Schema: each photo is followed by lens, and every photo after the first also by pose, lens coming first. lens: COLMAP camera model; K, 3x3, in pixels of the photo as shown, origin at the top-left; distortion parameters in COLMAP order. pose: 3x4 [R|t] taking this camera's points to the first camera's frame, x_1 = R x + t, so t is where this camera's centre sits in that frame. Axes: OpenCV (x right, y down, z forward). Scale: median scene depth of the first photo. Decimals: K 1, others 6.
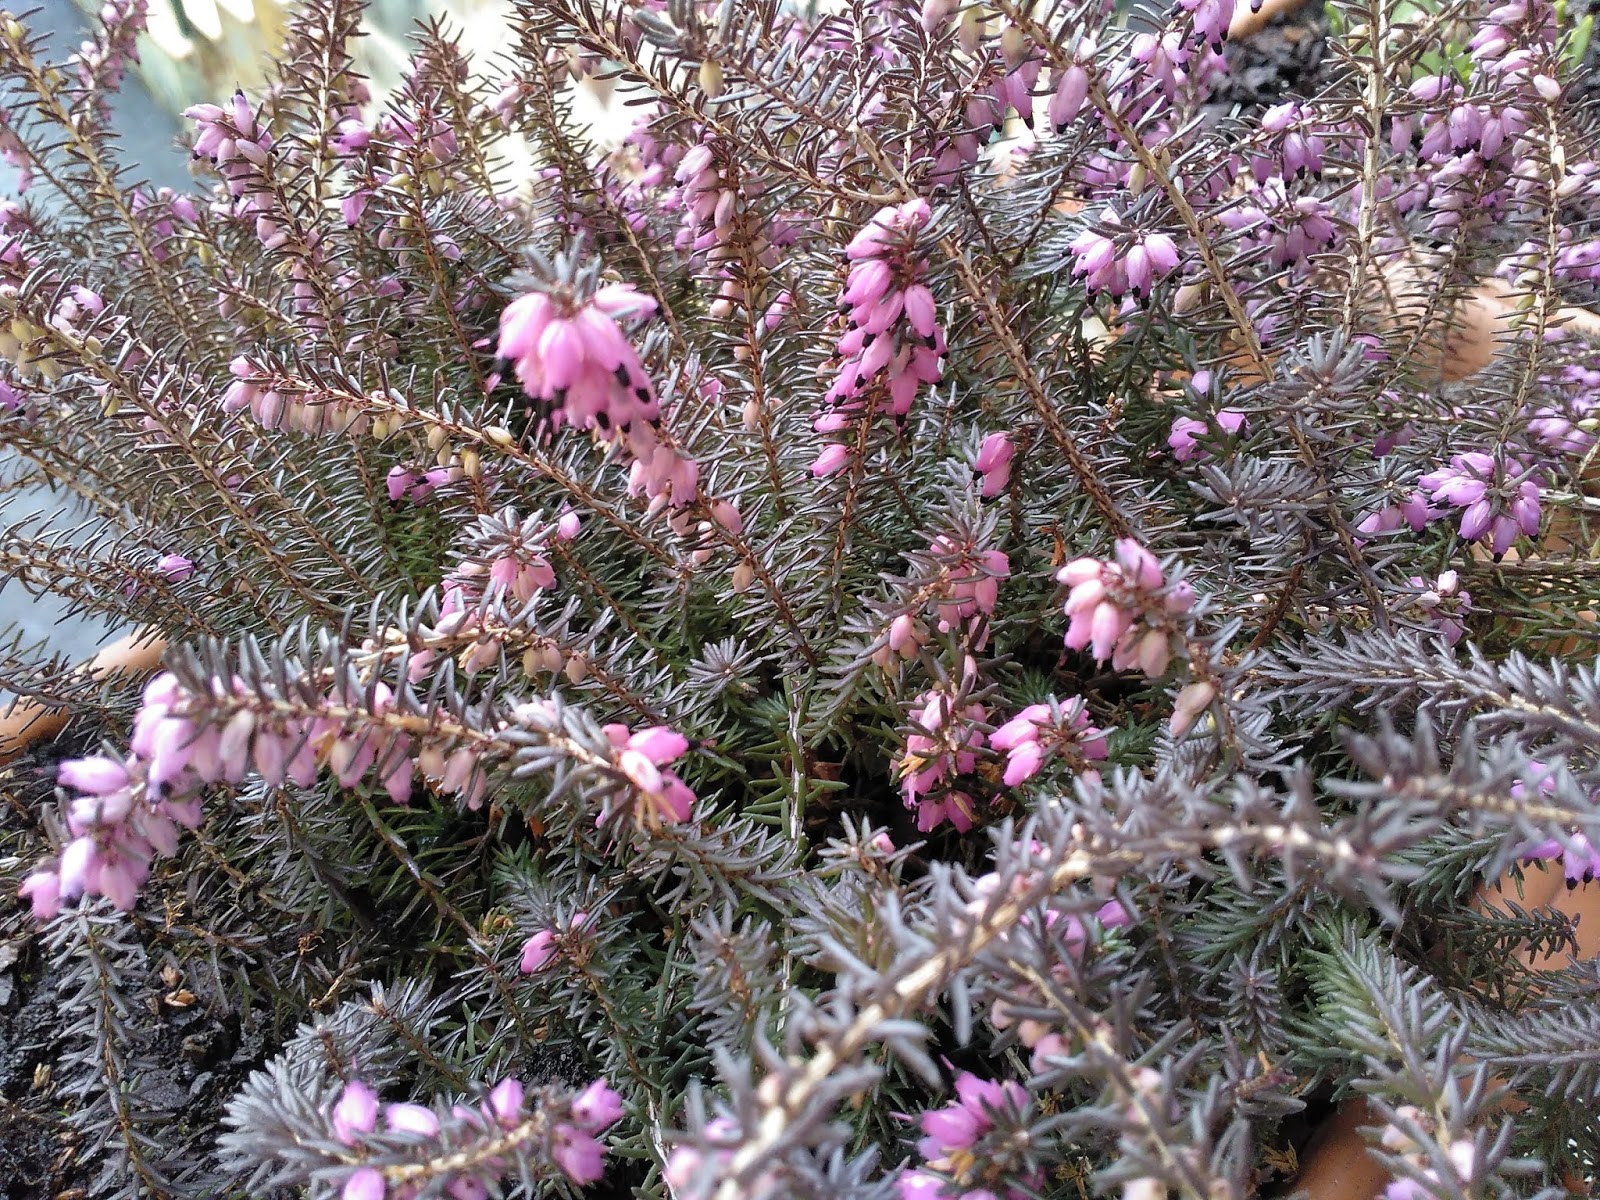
lens RADIAL K [[1379.4, 0, 800.0], [0, 1379.4, 600.0], [0, 0, 1]] dist [0.069184, -0.180446]
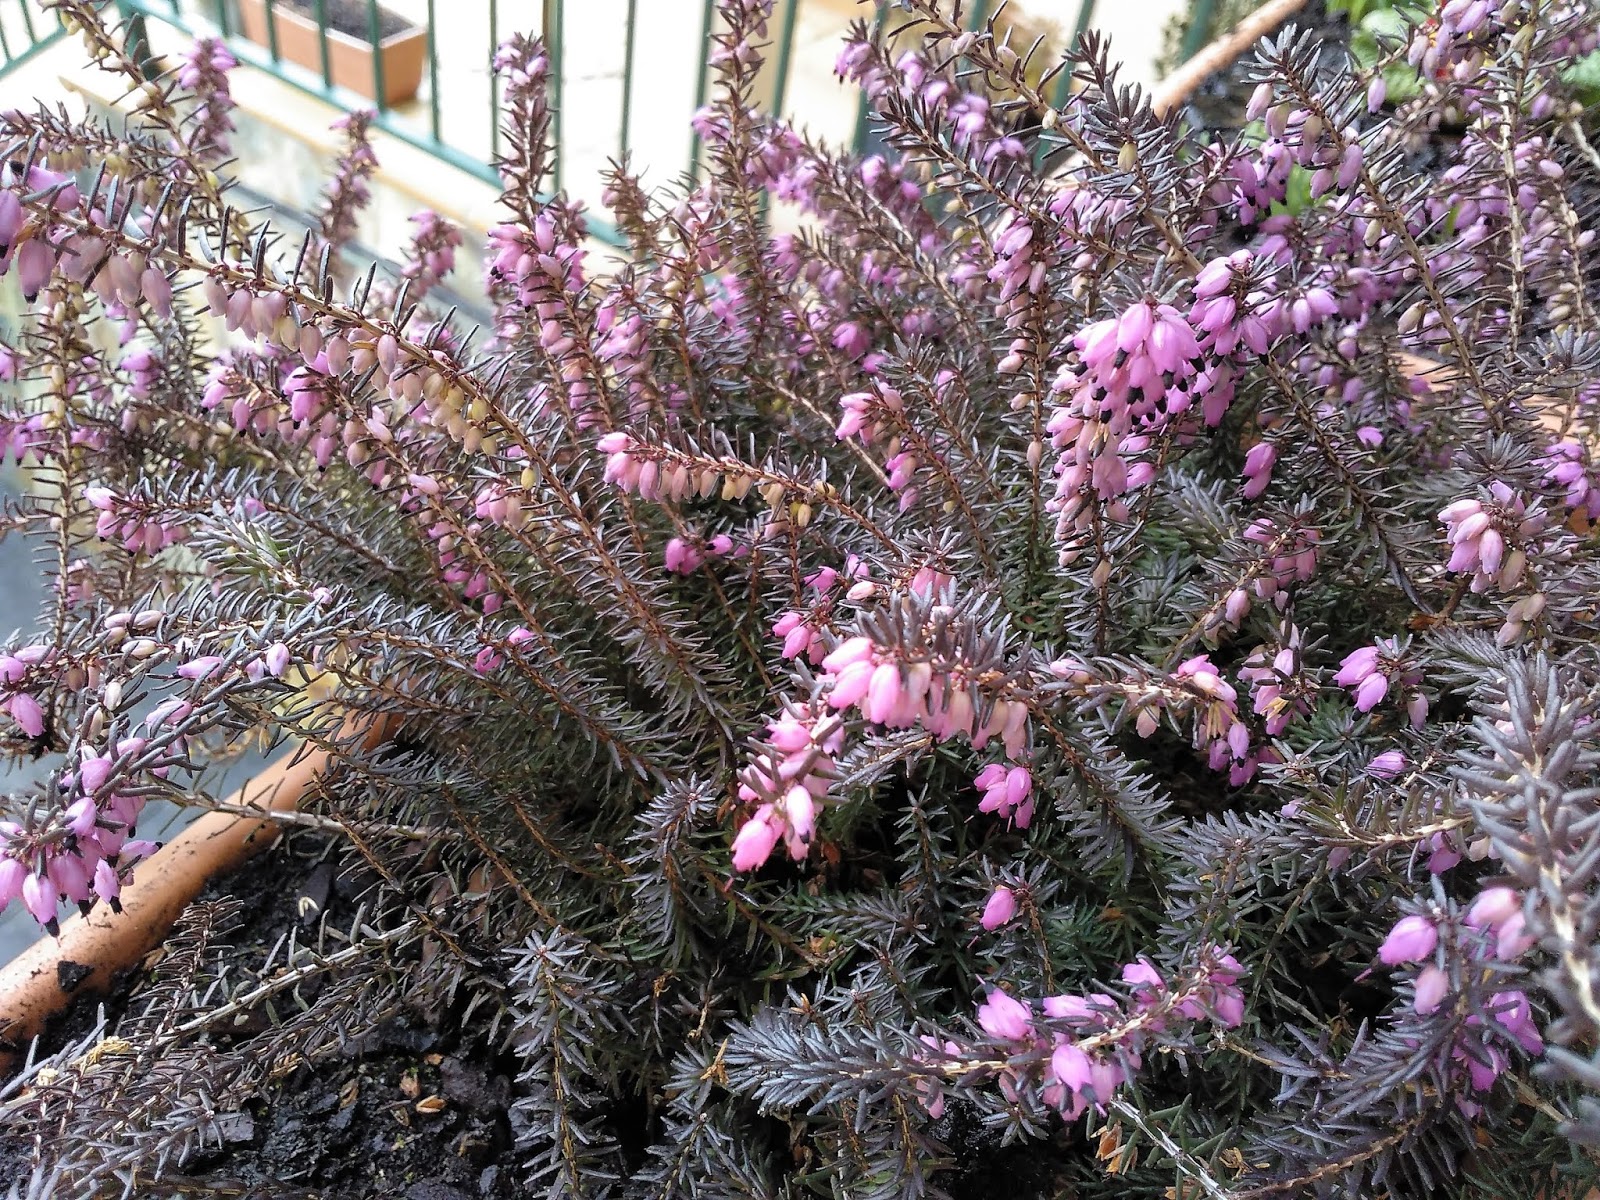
lens RADIAL K [[1379.4, 0, 800.0], [0, 1379.4, 600.0], [0, 0, 1]] dist [0.069184, -0.180446]
pose [[0.975705, -0.095464, 0.197194, -0.444282], [0.118620, 0.986923, -0.109143, 0.087826], [-0.184196, 0.129883, 0.974270, -0.088411]]
